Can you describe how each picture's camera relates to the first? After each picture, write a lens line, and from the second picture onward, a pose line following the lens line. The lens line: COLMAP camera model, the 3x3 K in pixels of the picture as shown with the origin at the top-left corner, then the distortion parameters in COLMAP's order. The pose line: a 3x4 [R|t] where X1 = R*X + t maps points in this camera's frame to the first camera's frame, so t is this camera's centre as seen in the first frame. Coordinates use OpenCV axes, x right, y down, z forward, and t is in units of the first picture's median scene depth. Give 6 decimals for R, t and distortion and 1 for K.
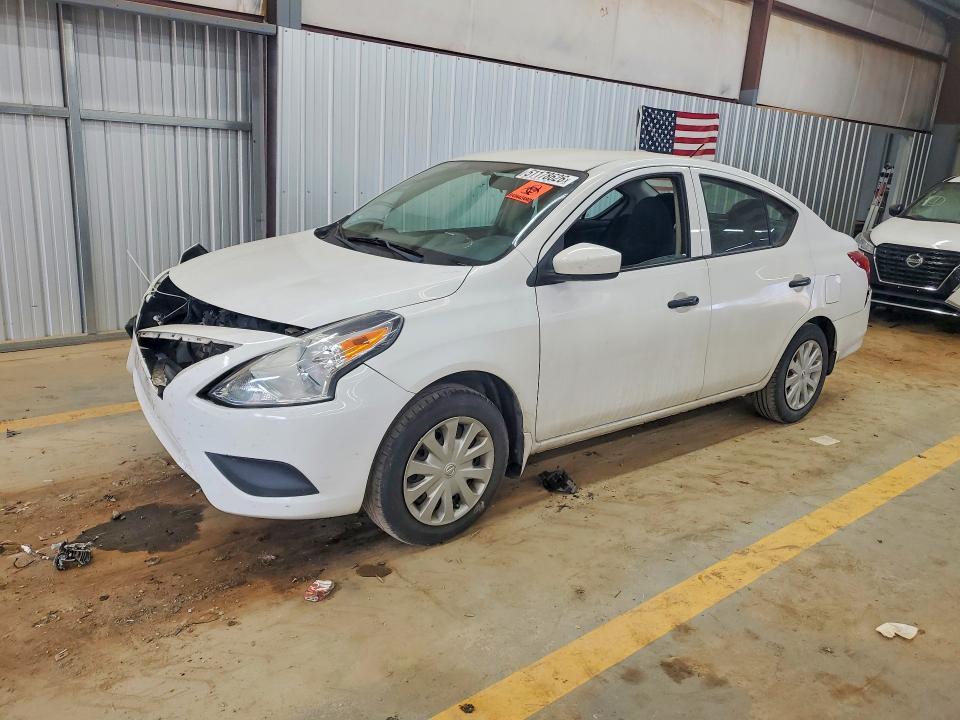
lens RADIAL K [[750.6, 0, 482.1], [0, 750.6, 357.4], [0, 0, 1]] dist [0.016525, -0.010723]
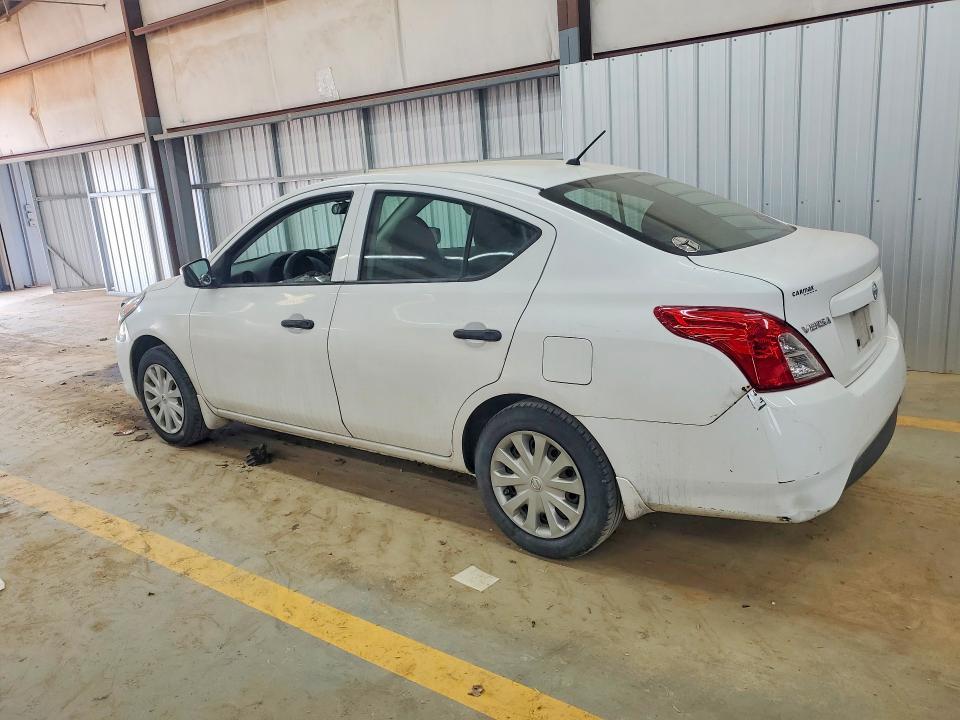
lens RADIAL K [[750.6, 0, 482.9], [0, 750.6, 360.1], [0, 0, 1]] dist [0.016525, -0.010723]
pose [[0.216619, 0.164969, -0.962217, 1.257078], [-0.171880, 0.976668, 0.128752, -0.192123], [0.961007, 0.137495, 0.239920, 0.978795]]
